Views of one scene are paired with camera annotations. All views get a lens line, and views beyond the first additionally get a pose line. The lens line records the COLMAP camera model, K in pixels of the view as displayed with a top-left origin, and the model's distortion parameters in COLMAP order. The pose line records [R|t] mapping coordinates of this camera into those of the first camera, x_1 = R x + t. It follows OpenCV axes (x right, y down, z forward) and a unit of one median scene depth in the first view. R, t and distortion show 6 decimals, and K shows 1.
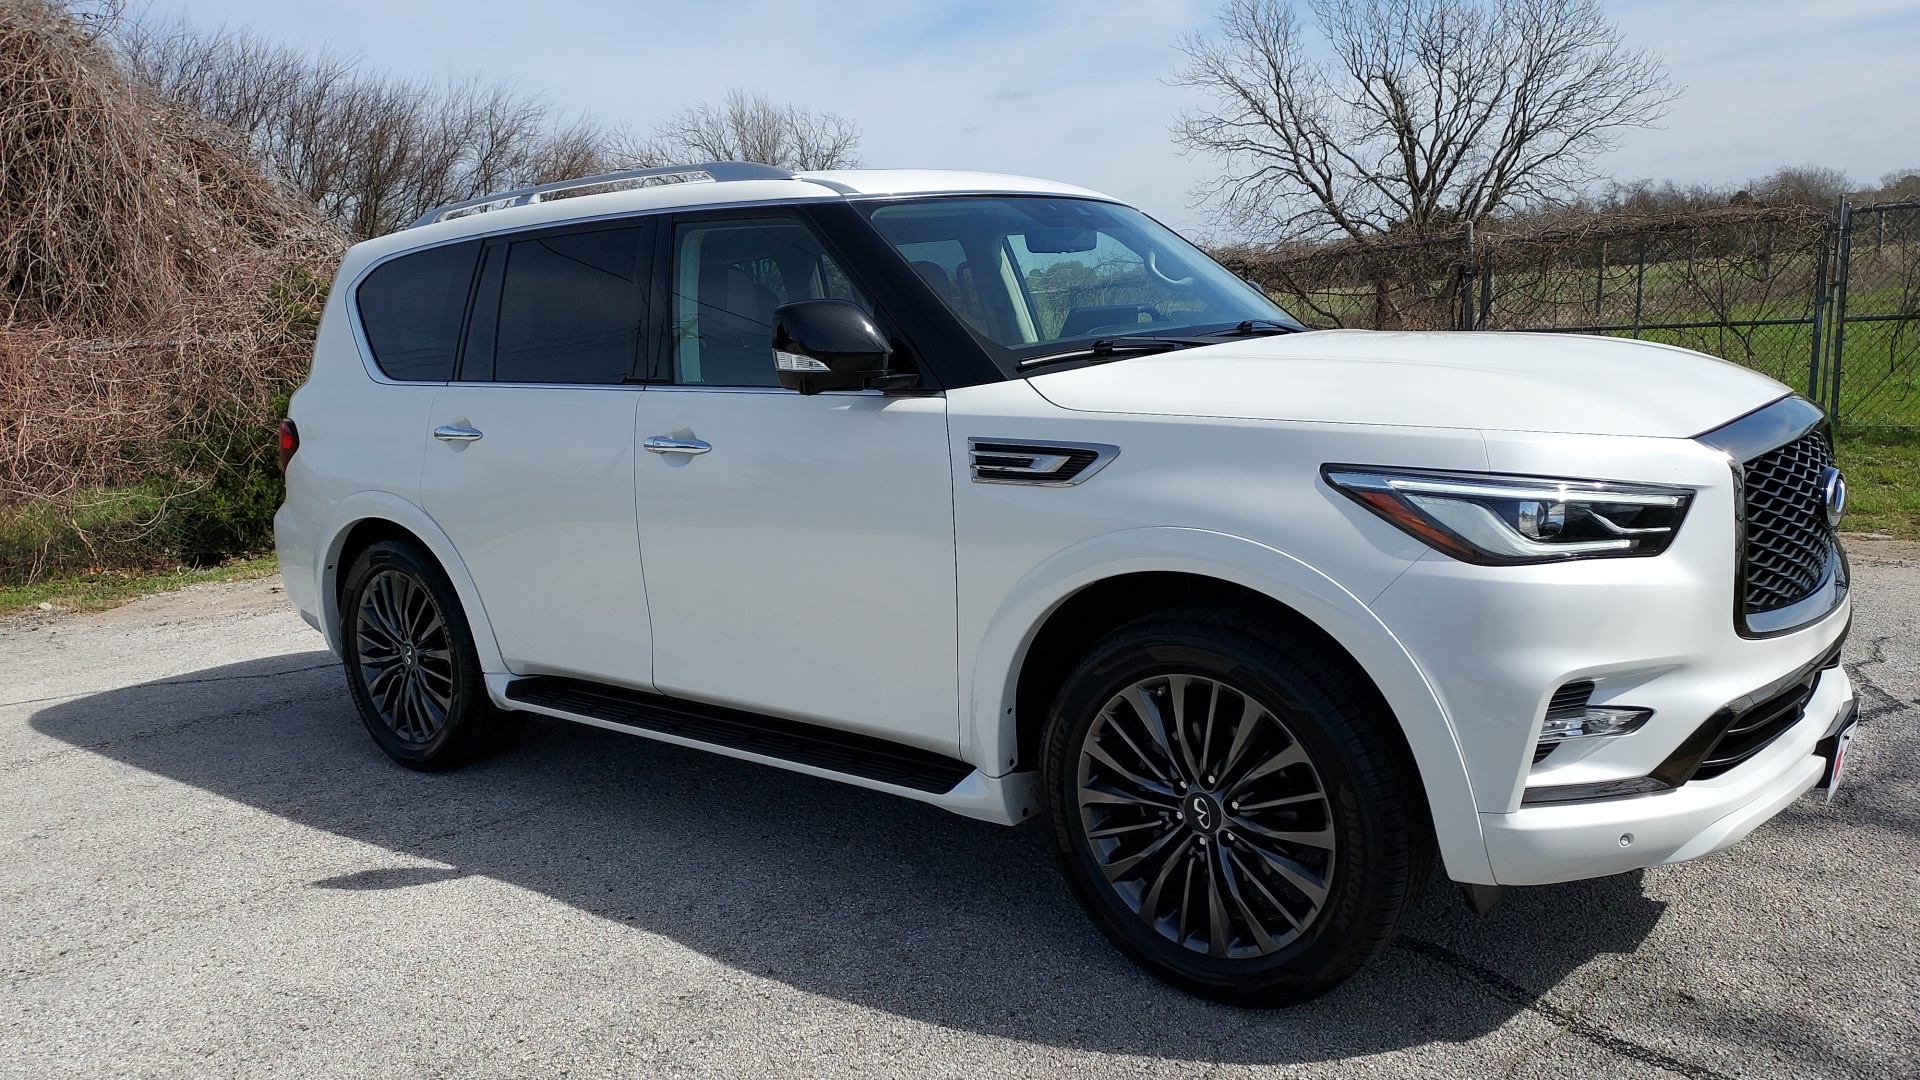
lens RADIAL K [[1361.8, 0, 960.0], [0, 1361.8, 540.0], [0, 0, 1]] dist [0.100761, -0.139555]
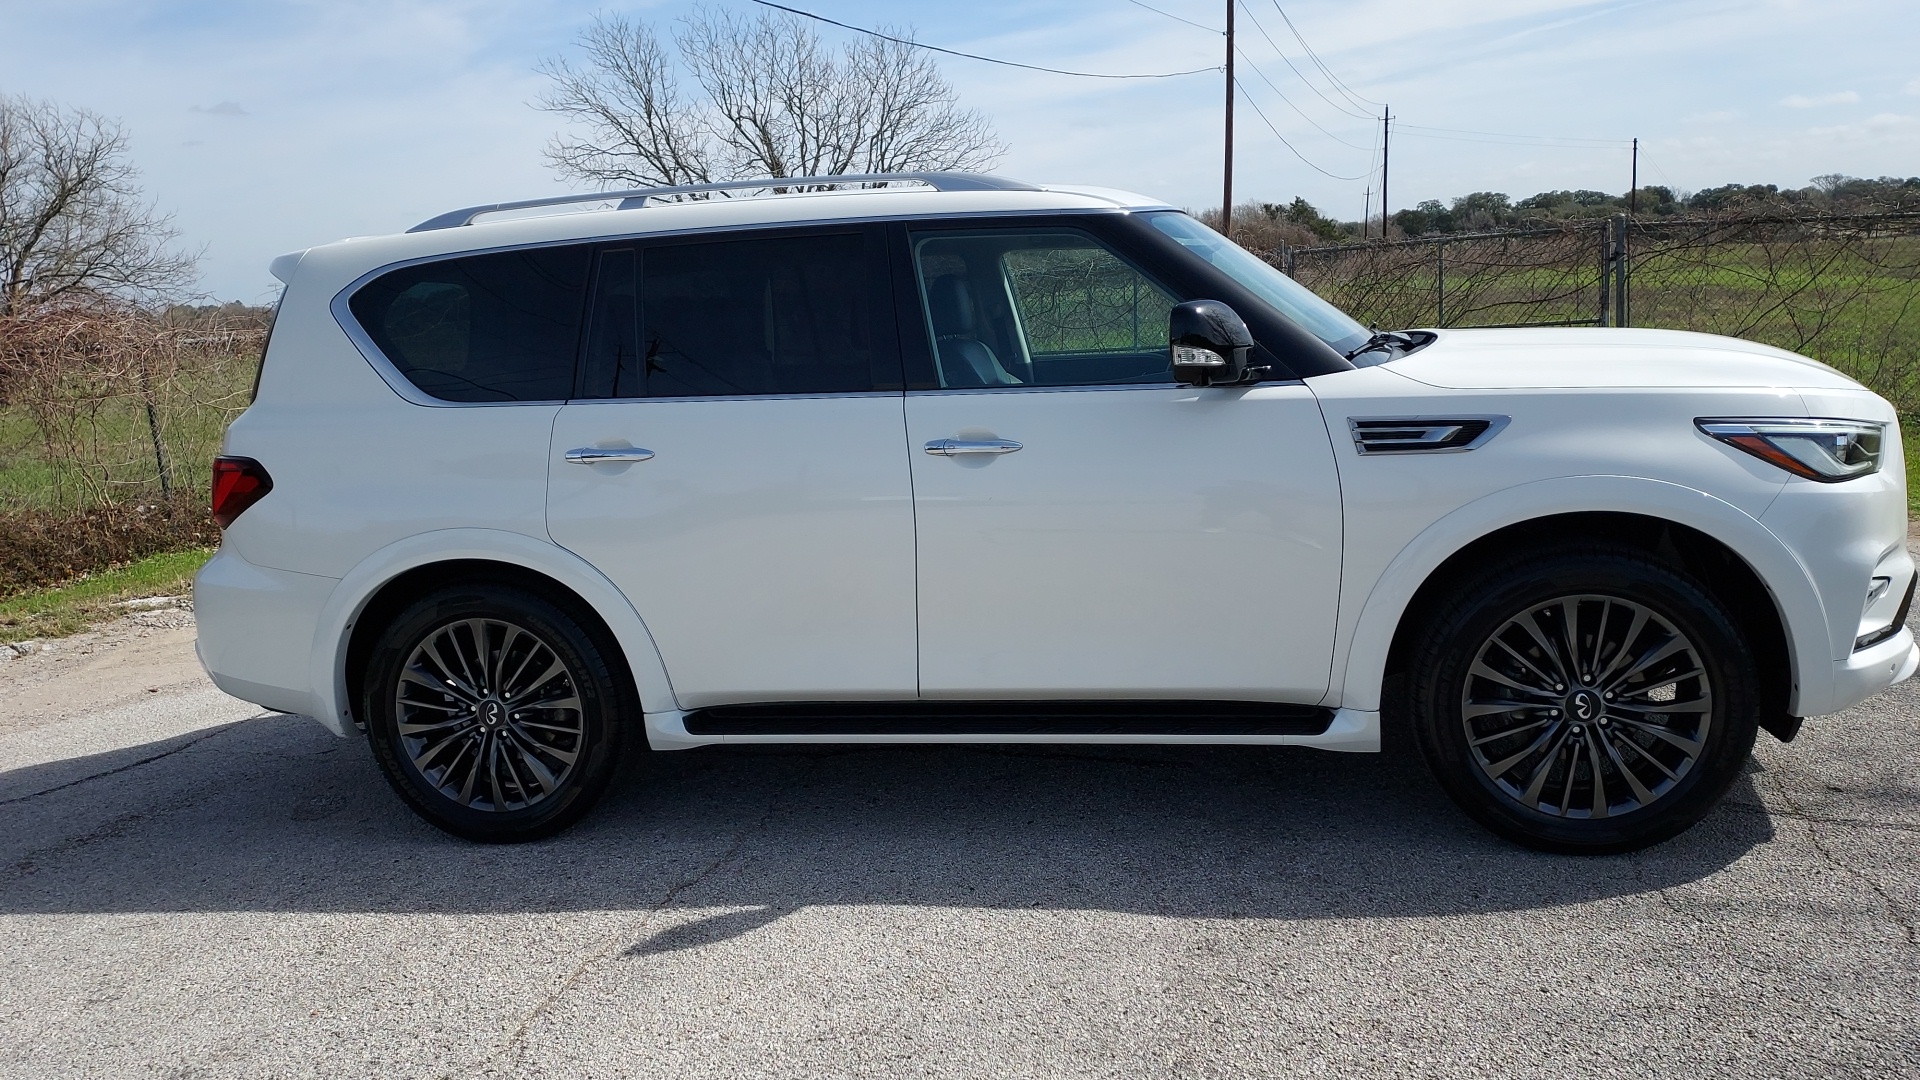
lens RADIAL K [[1361.8, 0, 960.0], [0, 1361.8, 540.0], [0, 0, 1]] dist [0.100761, -0.139555]
pose [[0.887017, -0.077273, 0.455225, -0.736230], [0.087127, 0.996197, -0.000668, 0.000259], [-0.453442, 0.040255, 0.890376, 0.106634]]
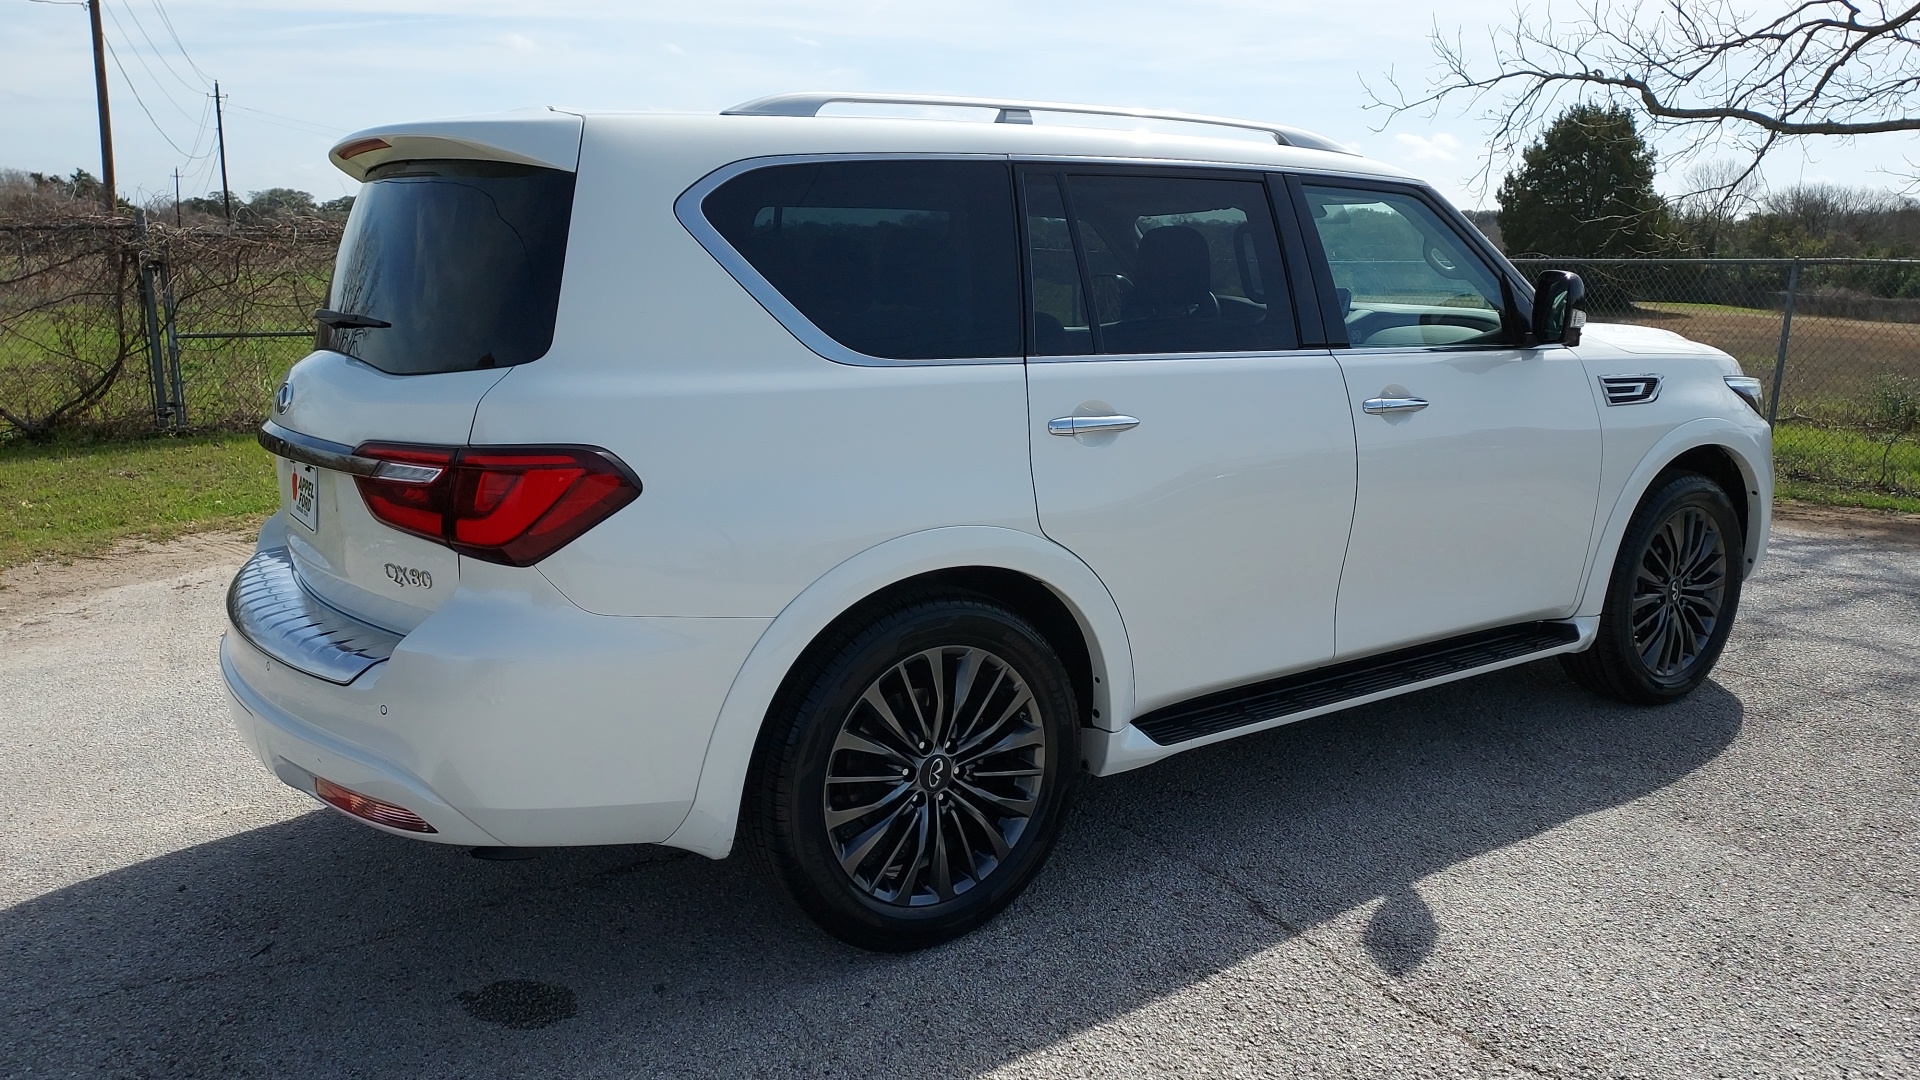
lens RADIAL K [[1430.9, 0, 960.4], [0, 1430.9, 480.1], [0, 0, 1]] dist [0.010361, 0.004985]
pose [[0.287653, -0.084128, 0.954033, -1.446448], [0.140966, 0.989004, 0.044709, -0.114494], [-0.947304, 0.121625, 0.296349, 1.075167]]
